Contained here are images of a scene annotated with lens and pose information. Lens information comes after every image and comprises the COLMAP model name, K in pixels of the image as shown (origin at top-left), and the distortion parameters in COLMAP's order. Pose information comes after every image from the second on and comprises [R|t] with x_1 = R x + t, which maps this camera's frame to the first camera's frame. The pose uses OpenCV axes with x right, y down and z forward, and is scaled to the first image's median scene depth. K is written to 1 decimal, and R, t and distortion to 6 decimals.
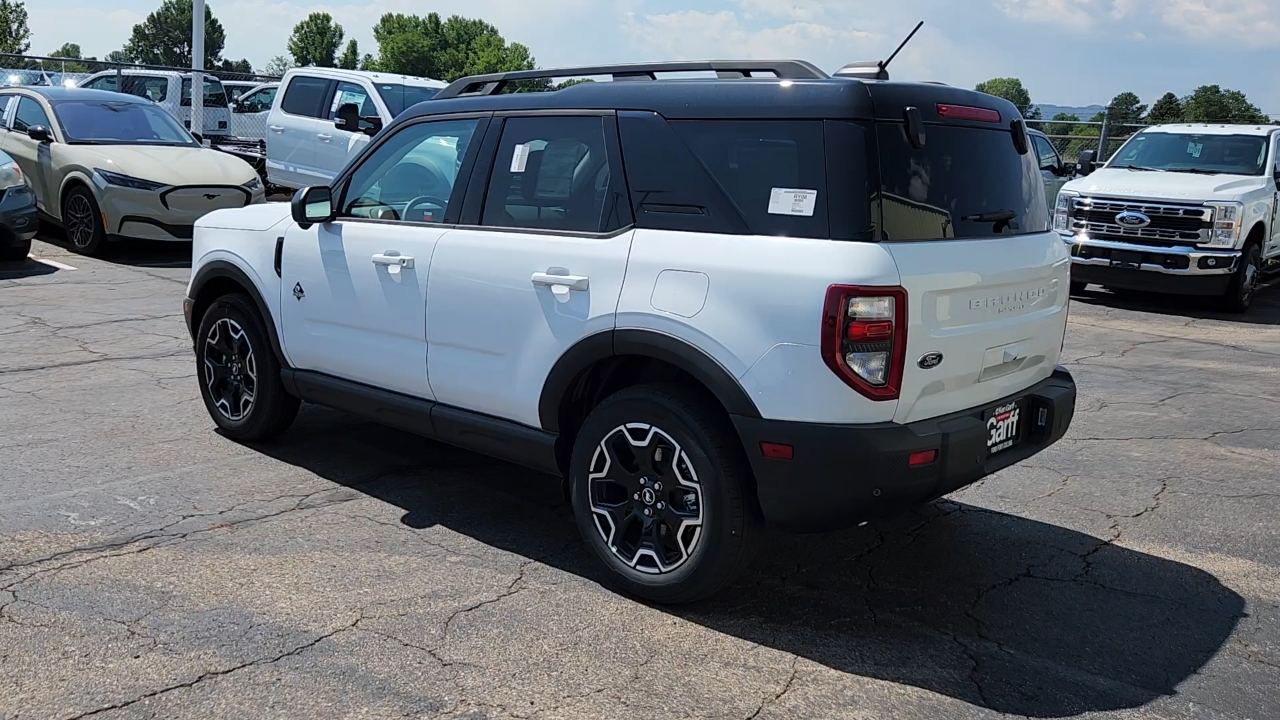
lens RADIAL K [[1086.7, 0, 624.5], [0, 1086.7, 363.5], [0, 0, 1]] dist [0.020070, -0.001681]
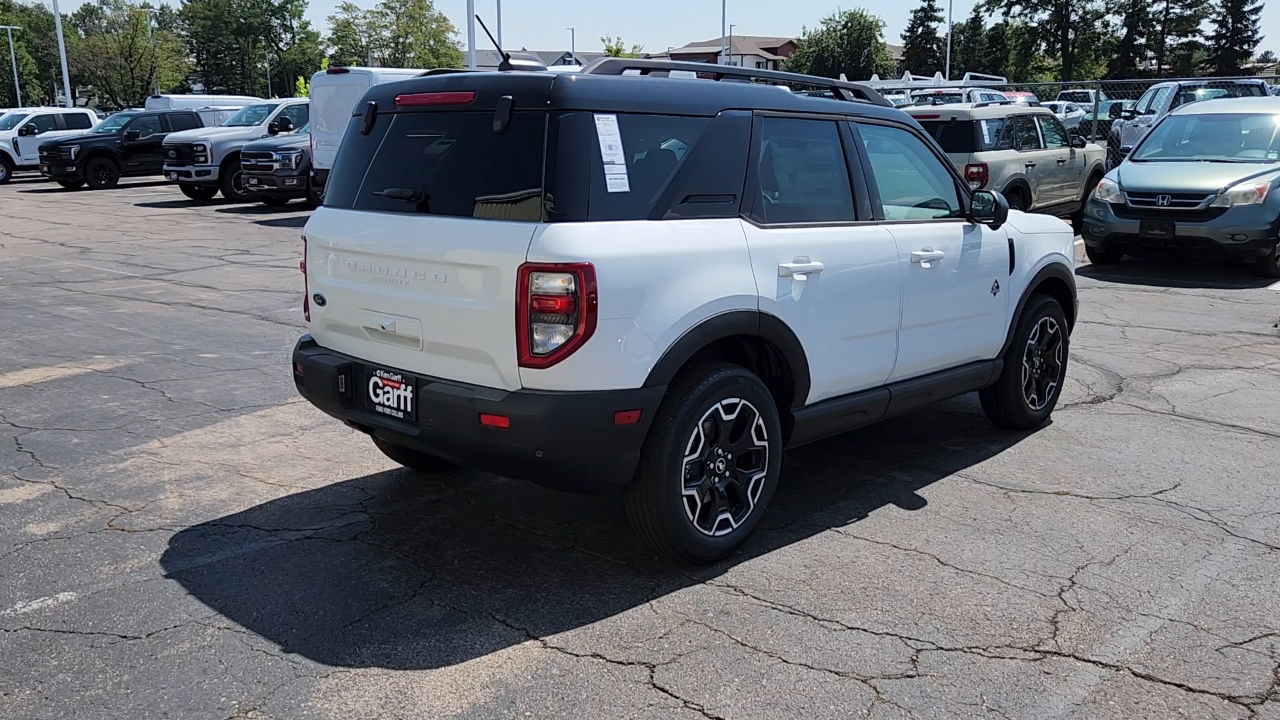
lens RADIAL K [[1086.7, 0, 627.0], [0, 1086.7, 355.7], [0, 0, 1]] dist [0.020070, -0.001681]
pose [[-0.020172, 0.153265, -0.987979, 1.255007], [-0.196722, 0.968254, 0.154221, -0.168219], [0.980252, 0.197468, 0.010619, 1.097560]]
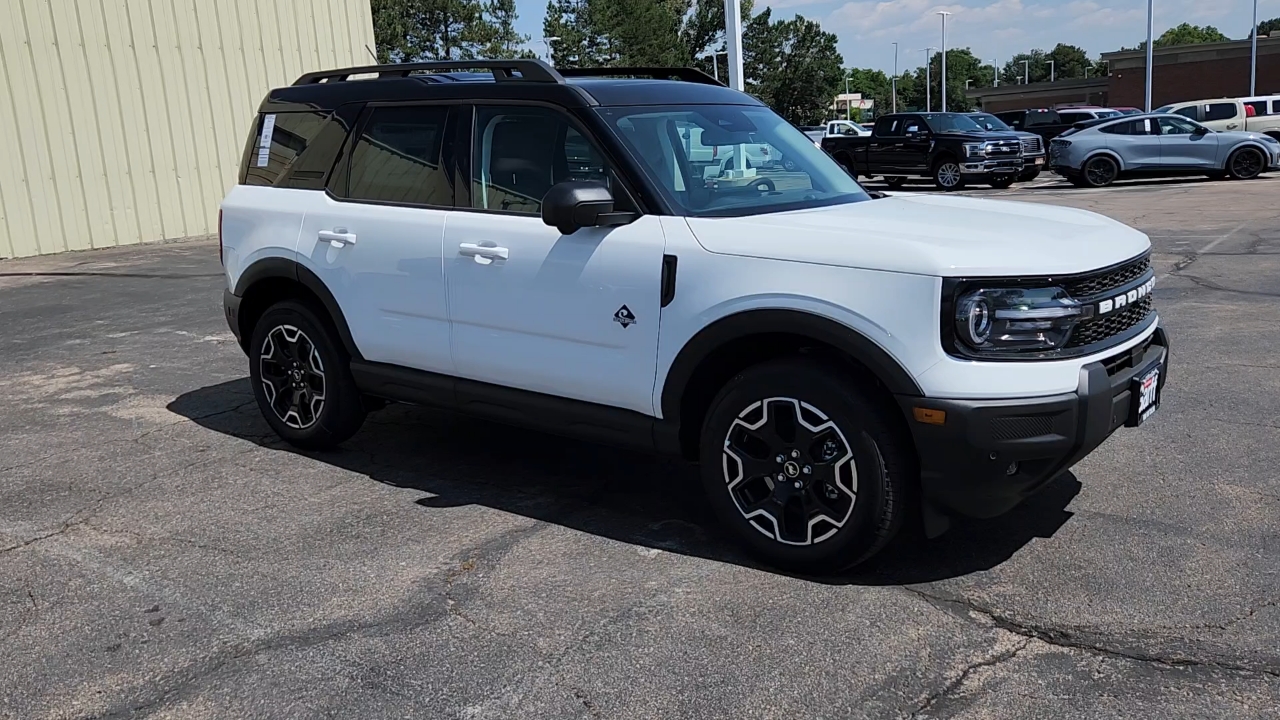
lens RADIAL K [[1086.7, 0, 628.1], [0, 1086.7, 353.4], [0, 0, 1]] dist [0.020070, -0.001681]
pose [[-0.996189, 0.005585, -0.087044, 0.031141], [-0.028016, 0.924578, 0.379961, -0.466041], [0.082601, 0.380952, -0.920898, 2.419588]]
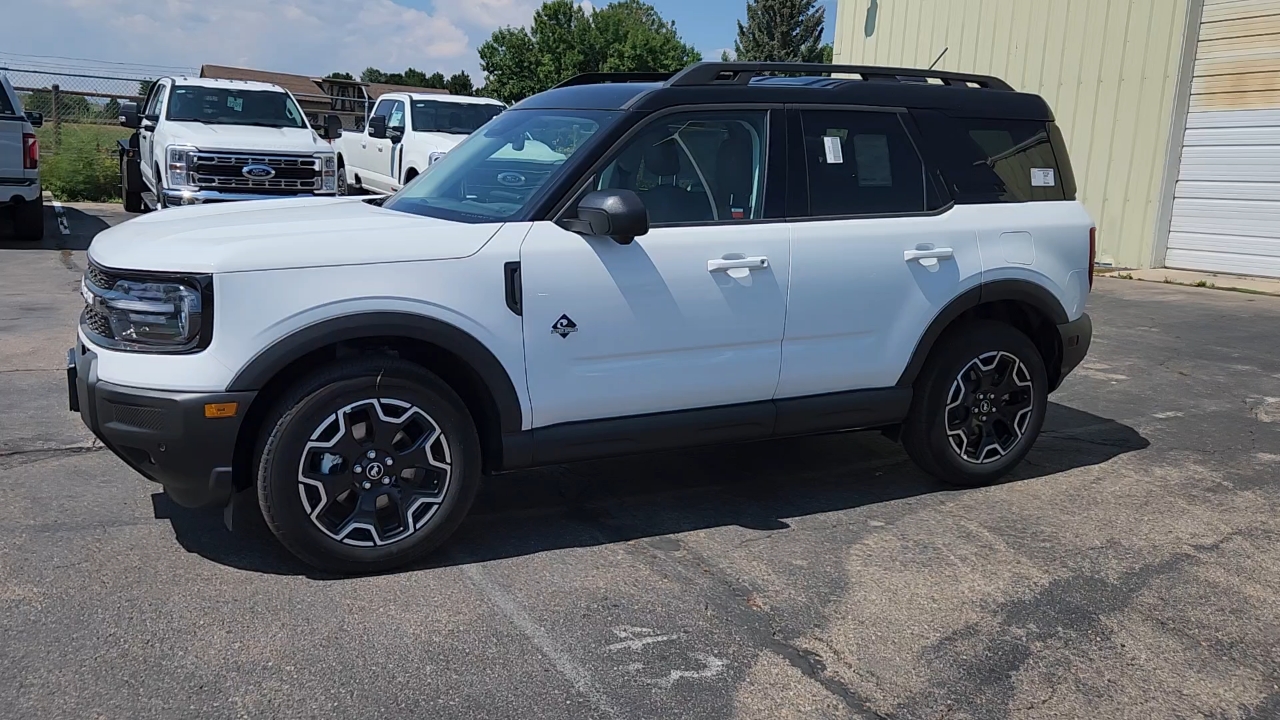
lens RADIAL K [[1086.7, 0, 629.4], [0, 1086.7, 368.7], [0, 0, 1]] dist [0.020070, -0.001681]
pose [[0.366382, -0.215573, 0.905148, -1.184190], [0.159436, 0.972949, 0.167185, -0.189895], [-0.916703, 0.083060, 0.390841, 0.781532]]
